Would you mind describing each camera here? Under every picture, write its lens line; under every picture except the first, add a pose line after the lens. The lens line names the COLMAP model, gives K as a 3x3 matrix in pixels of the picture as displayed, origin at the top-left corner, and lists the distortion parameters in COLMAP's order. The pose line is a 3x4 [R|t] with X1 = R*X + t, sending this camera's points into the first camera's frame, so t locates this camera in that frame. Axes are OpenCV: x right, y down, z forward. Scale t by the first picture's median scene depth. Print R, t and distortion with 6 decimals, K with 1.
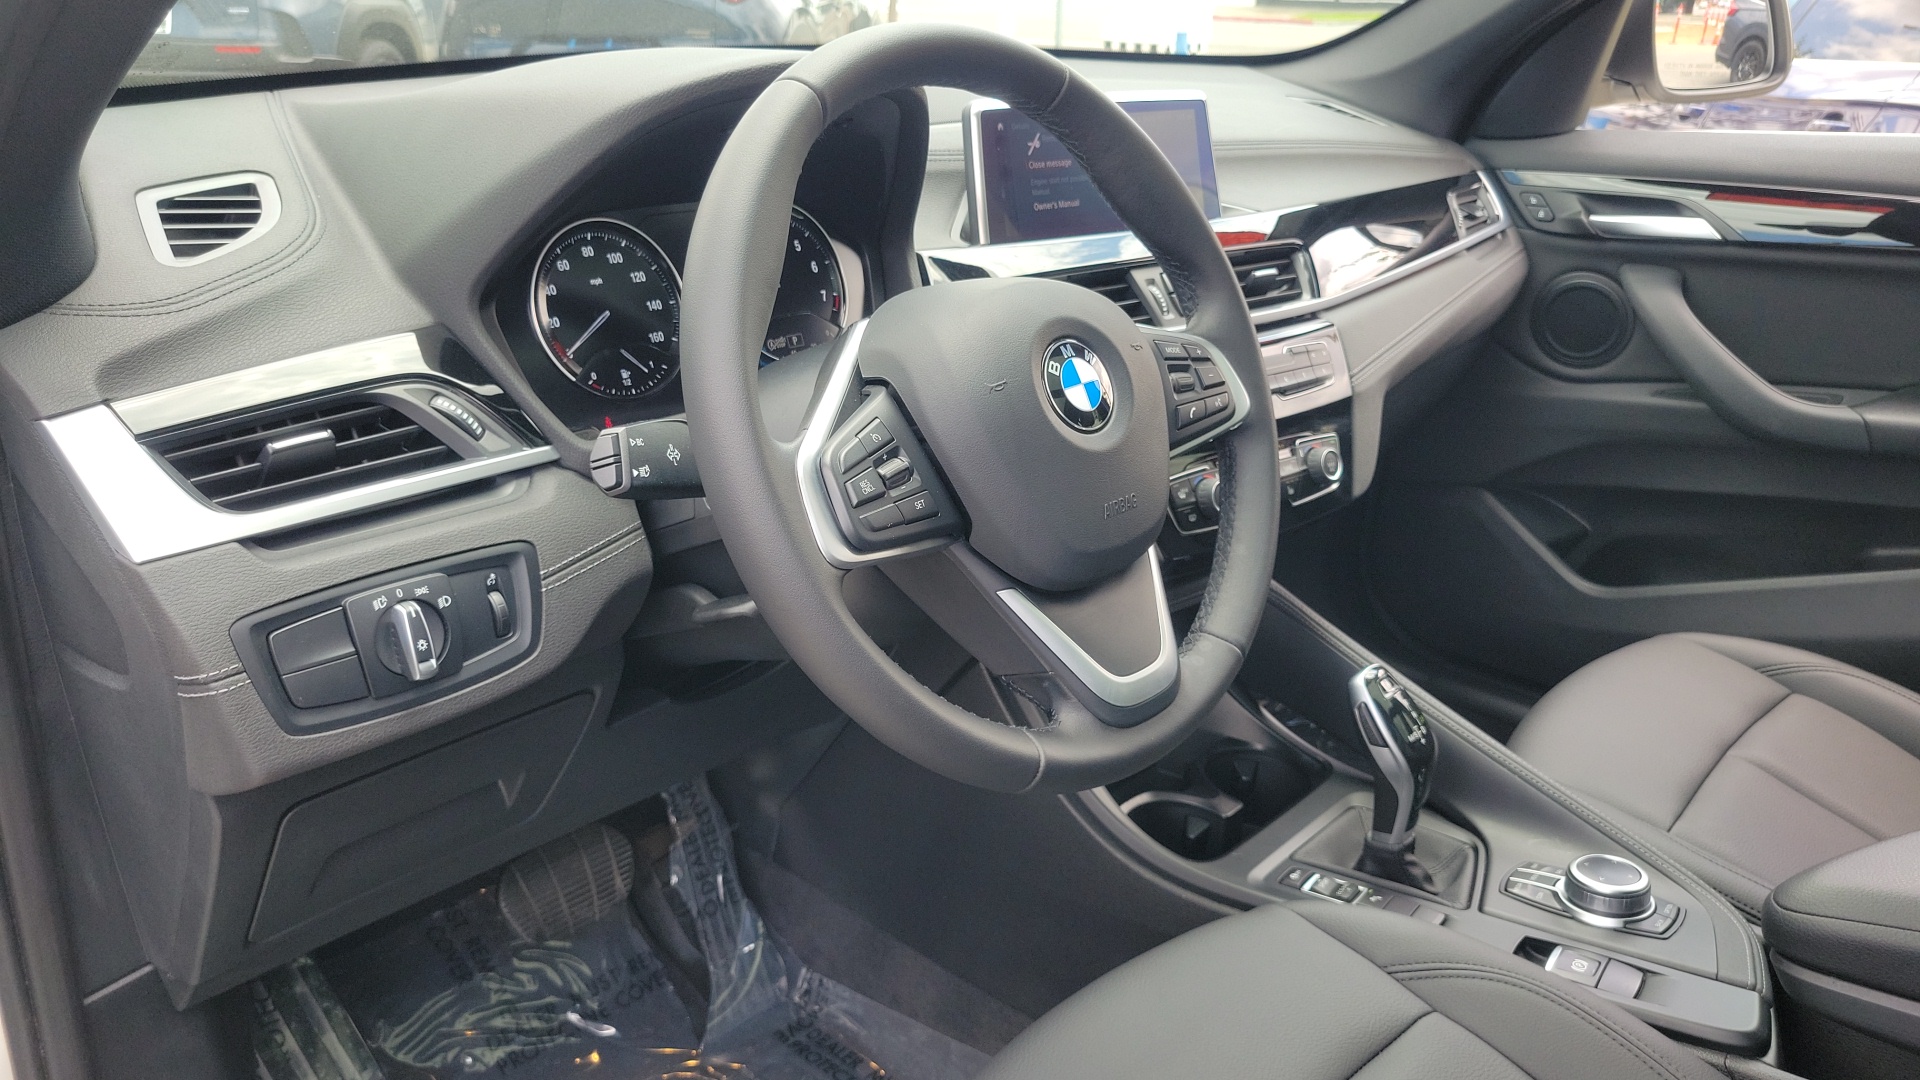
lens RADIAL K [[1464.9, 0, 966.6], [0, 1464.9, 546.9], [0, 0, 1]] dist [0.034094, -0.000324]
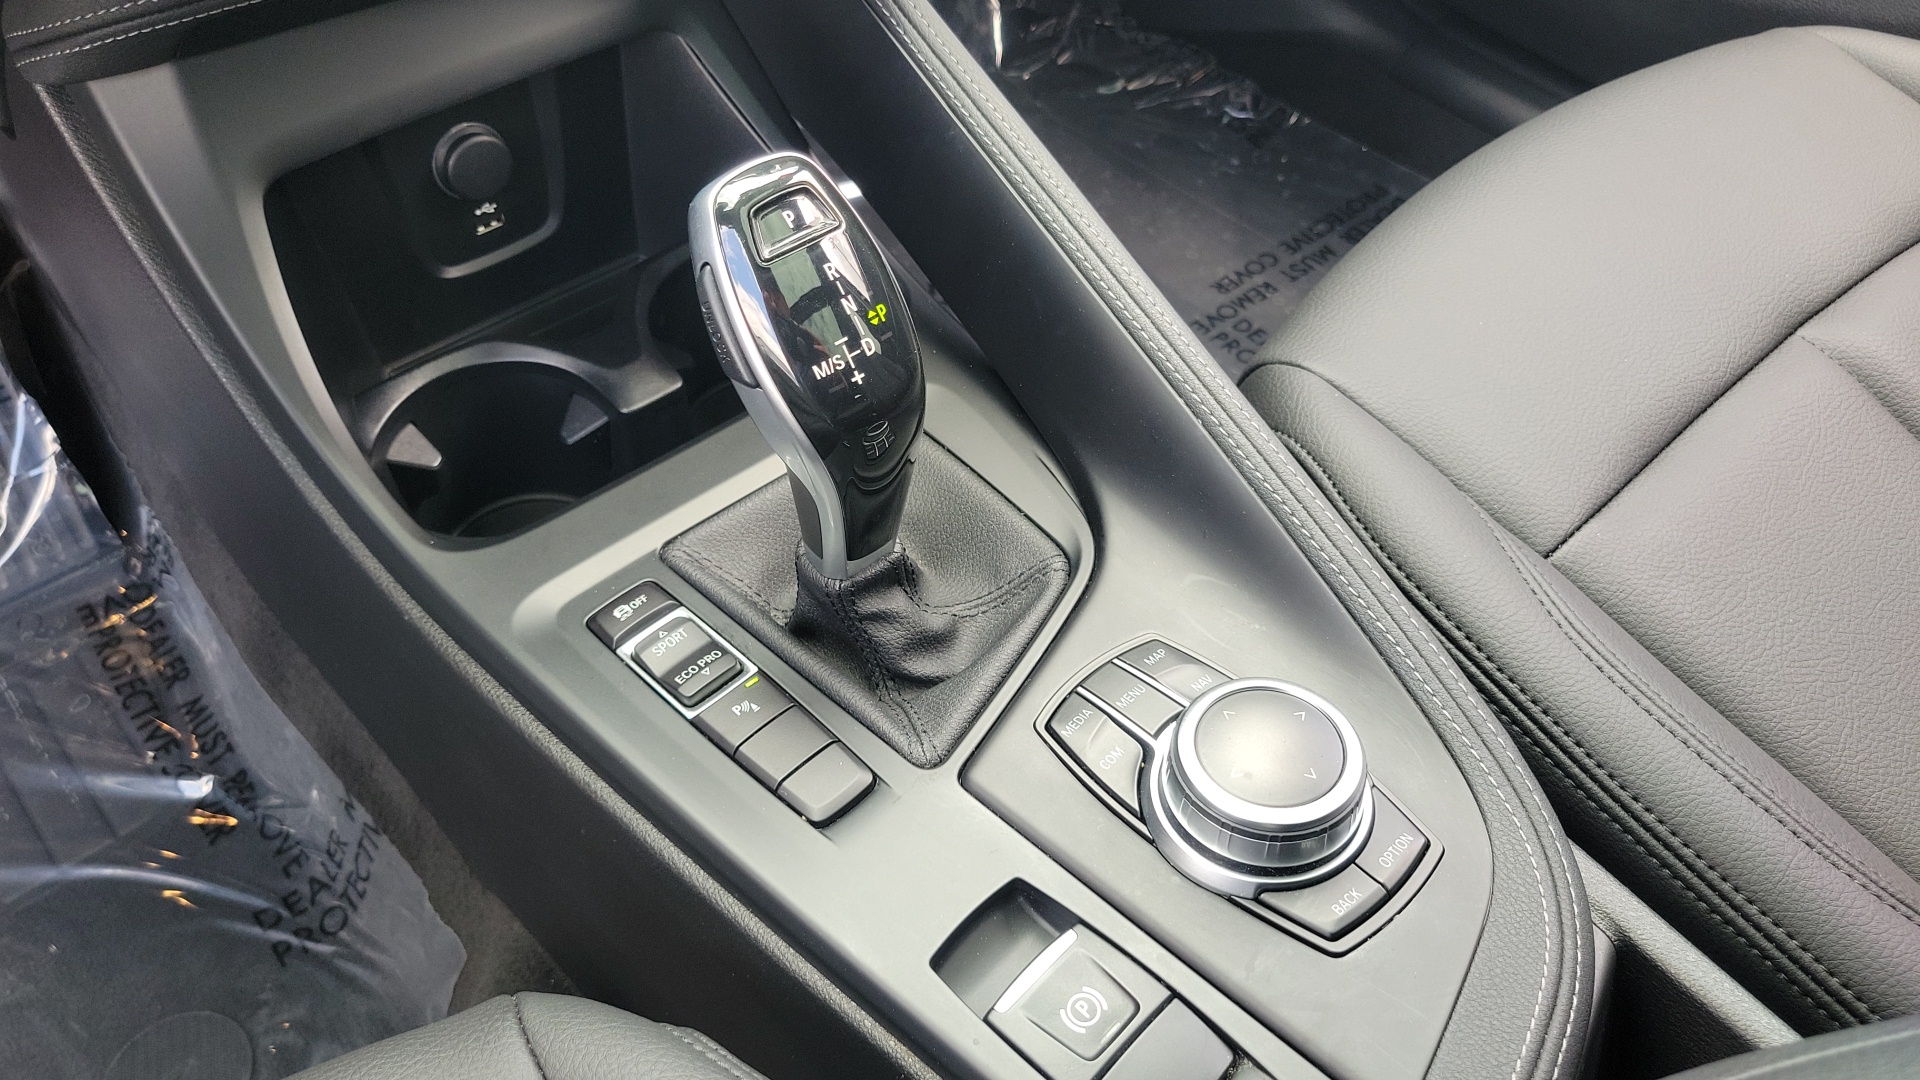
lens RADIAL K [[1468.4, 0, 960.0], [0, 1468.4, 540.0], [0, 0, 1]] dist [0.022781, -0.003248]
pose [[0.990649, 0.099145, -0.093724, 0.472939], [-0.043141, 0.879351, 0.474215, -0.013595], [0.129432, -0.465738, 0.875406, 0.826001]]
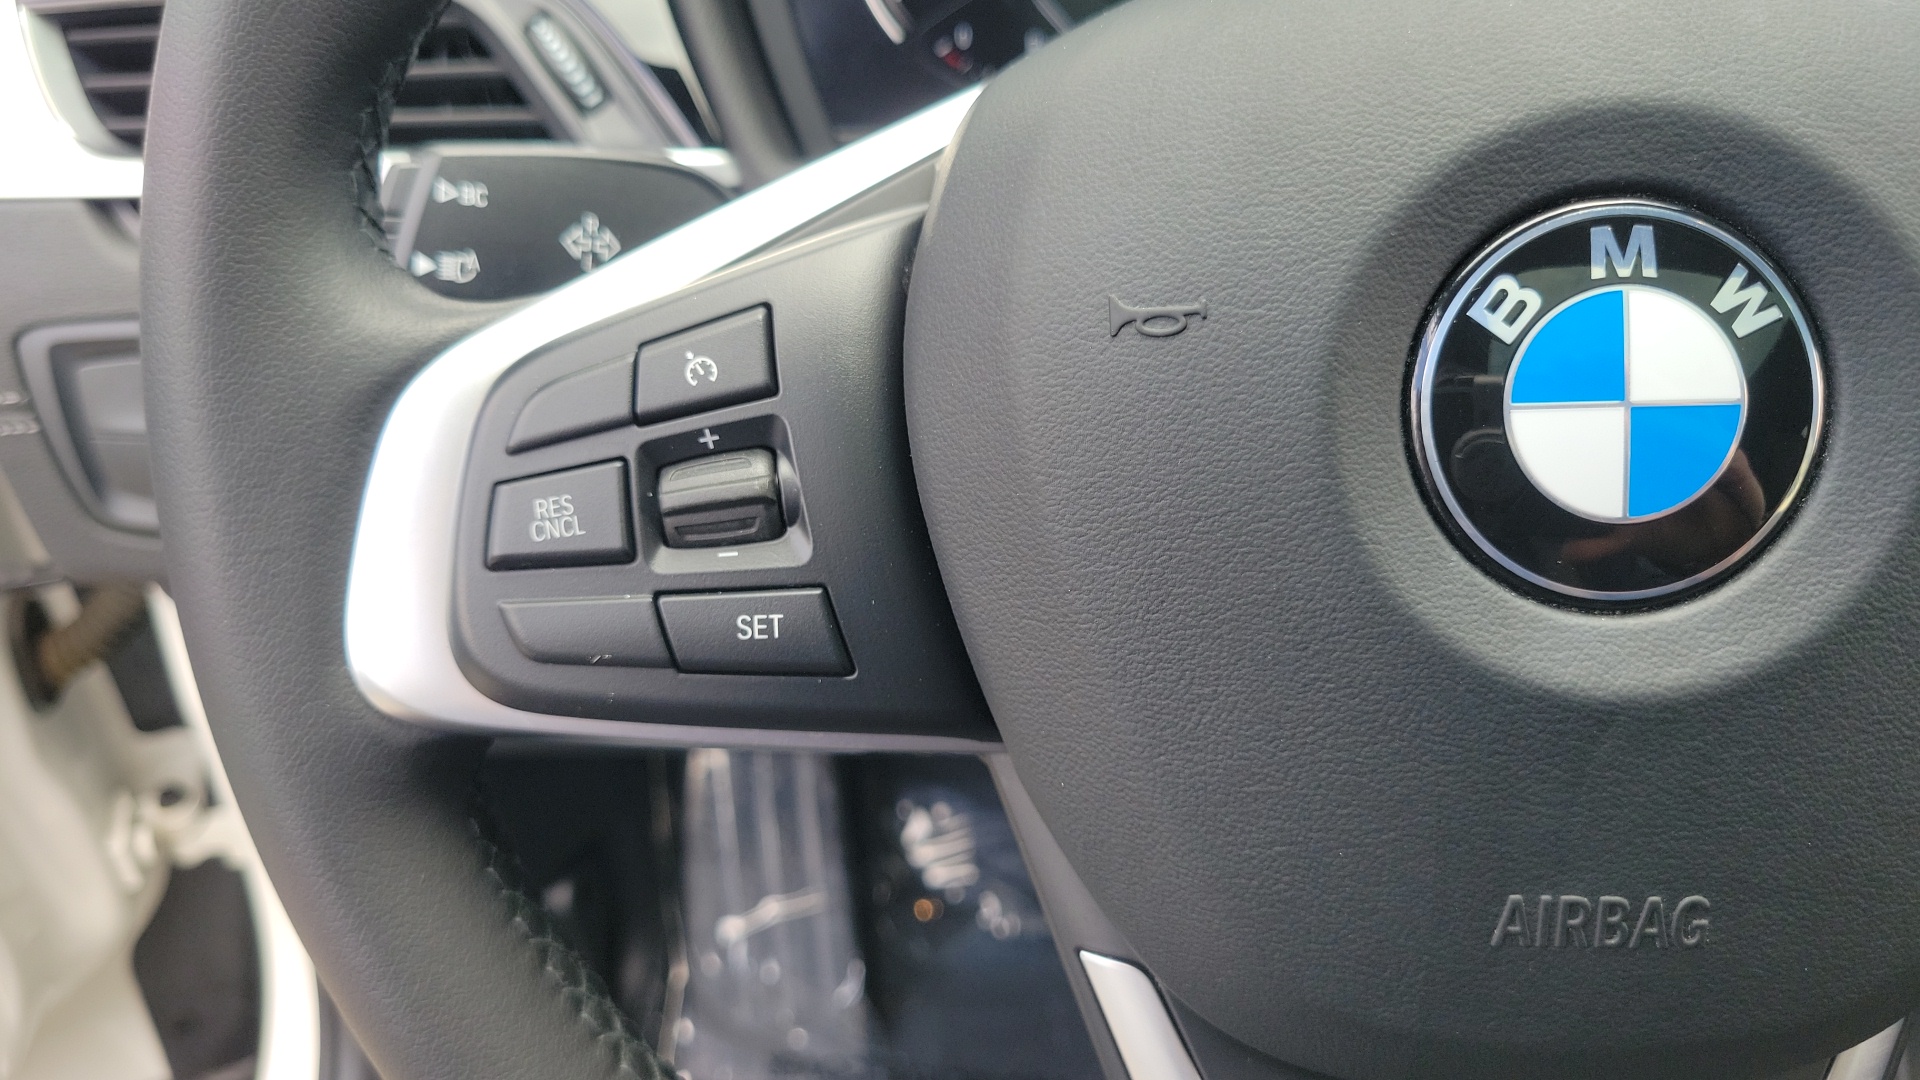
lens RADIAL K [[1501.9, 0, 959.1], [0, 1501.9, 534.4], [0, 0, 1]] dist [-0.007193, 0.001689]
pose [[0.655004, 0.388905, -0.647860, 0.148537], [-0.246538, 0.920455, 0.303285, -0.118745], [0.714275, -0.038930, 0.698781, 0.645919]]
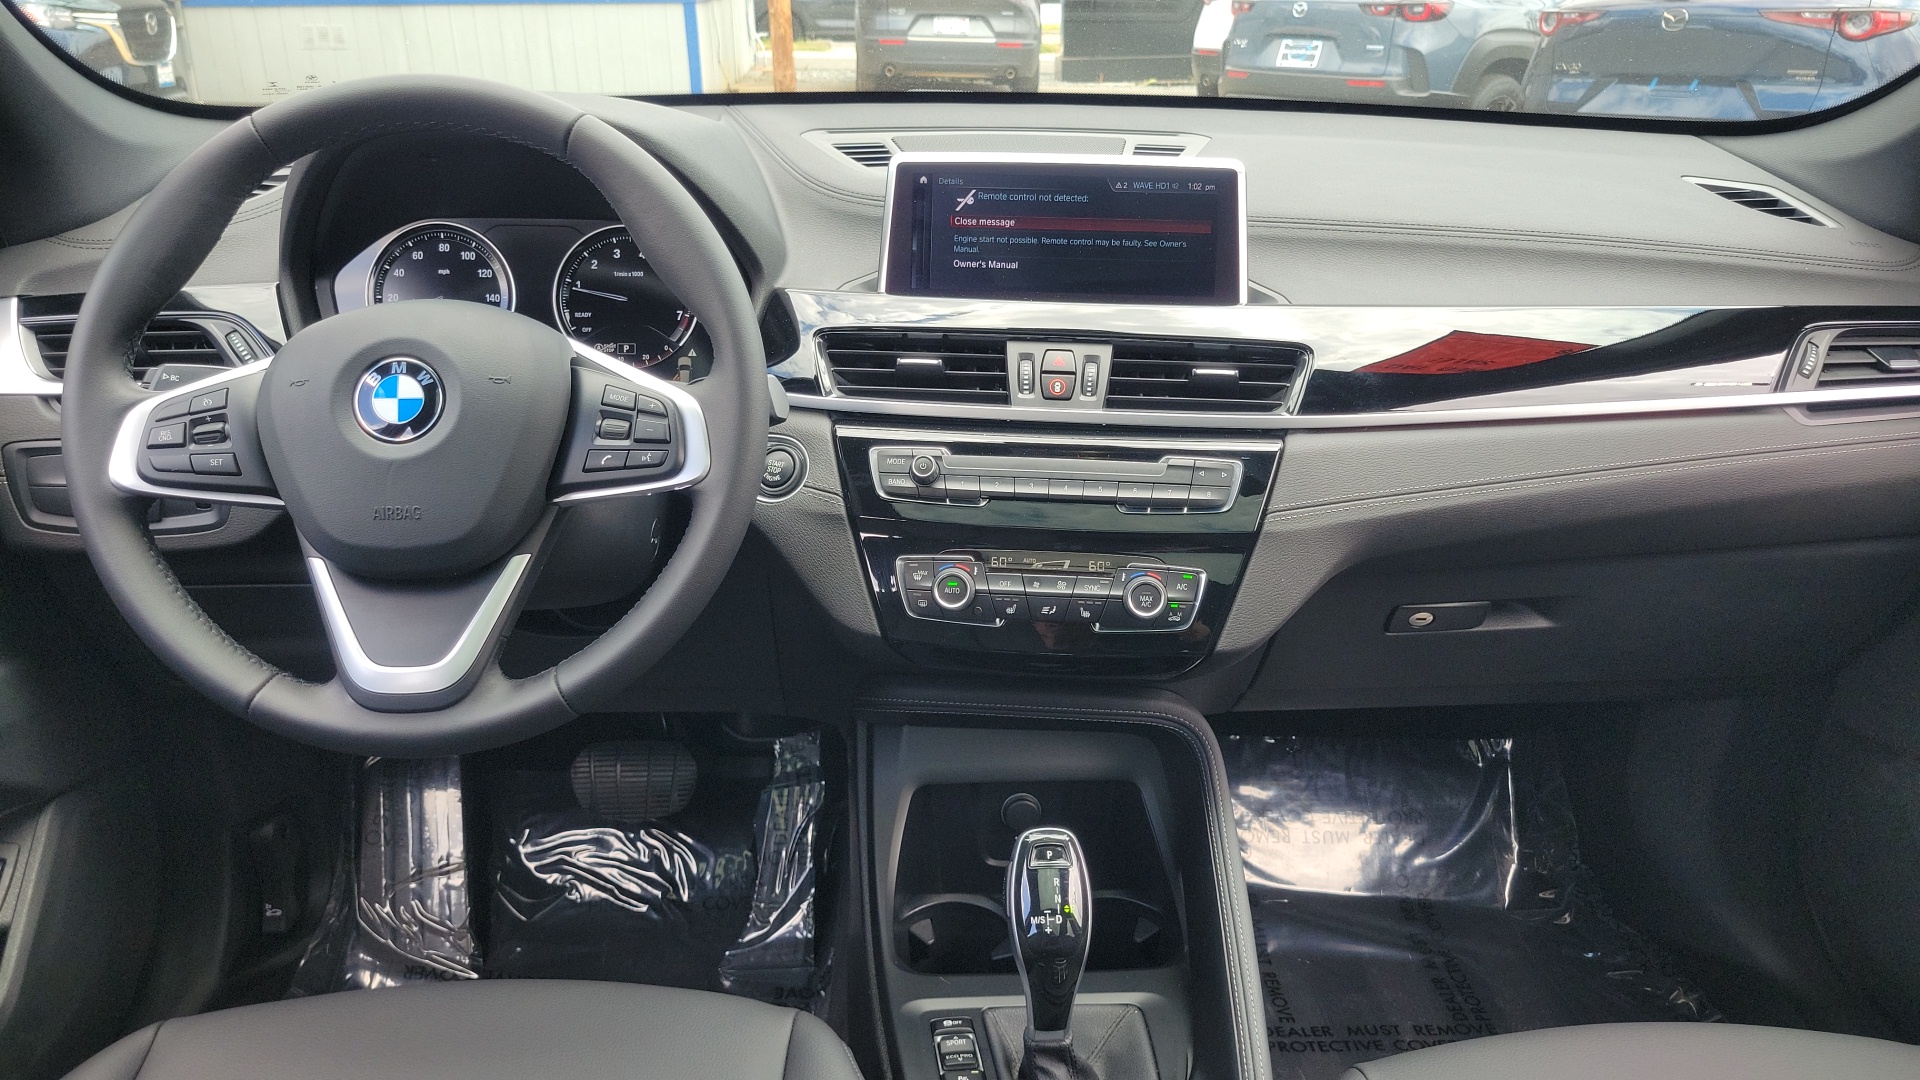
lens RADIAL K [[1453.8, 0, 969.2], [0, 1453.8, 536.7], [0, 0, 1]] dist [0.045791, -0.038915]
pose [[0.708941, 0.234098, -0.665282, 0.984110], [-0.250476, 0.965383, 0.072784, -0.170904], [0.659291, 0.115038, 0.743036, 0.405636]]
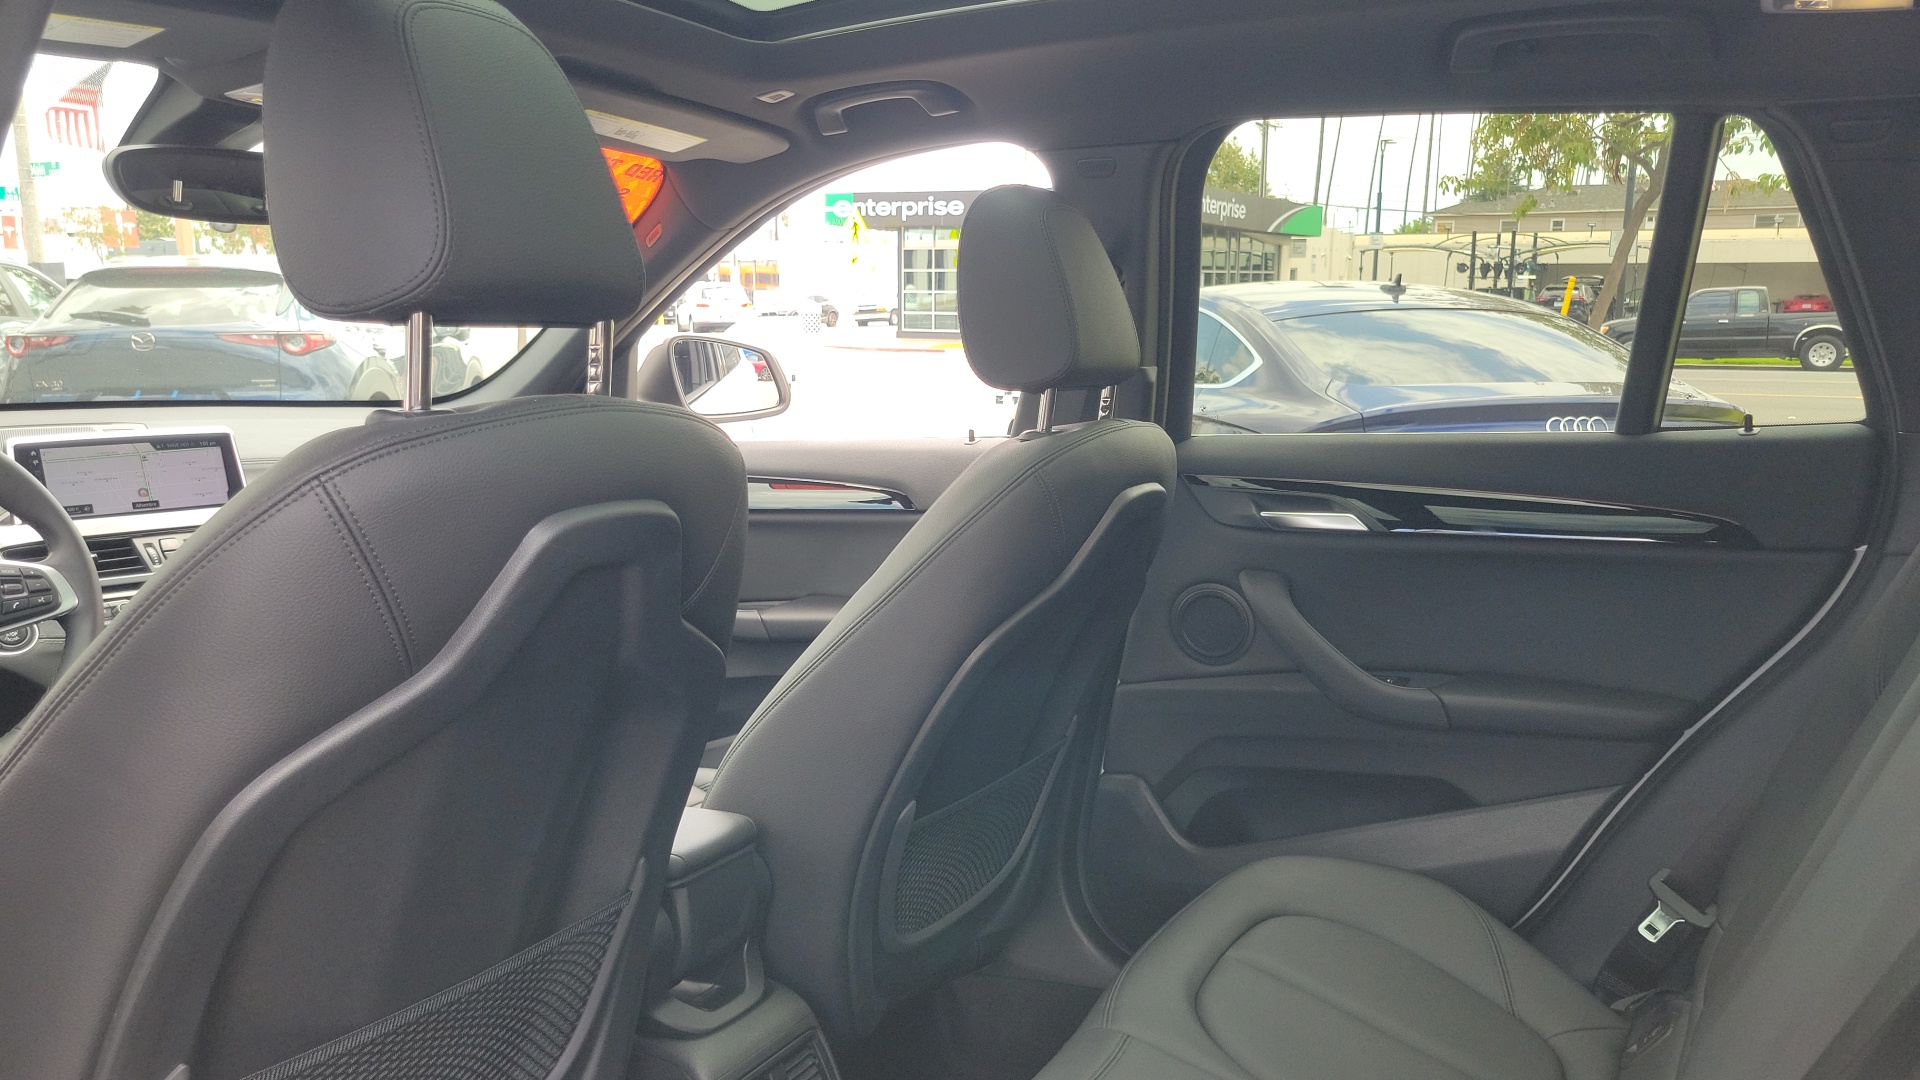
lens RADIAL K [[1453.8, 0, 969.2], [0, 1453.8, 536.7], [0, 0, 1]] dist [0.045791, -0.038915]
pose [[0.978987, -0.048010, 0.198193, 0.896001], [0.089884, 0.973979, -0.208052, 0.287796], [-0.183047, 0.221495, 0.957828, -0.886712]]
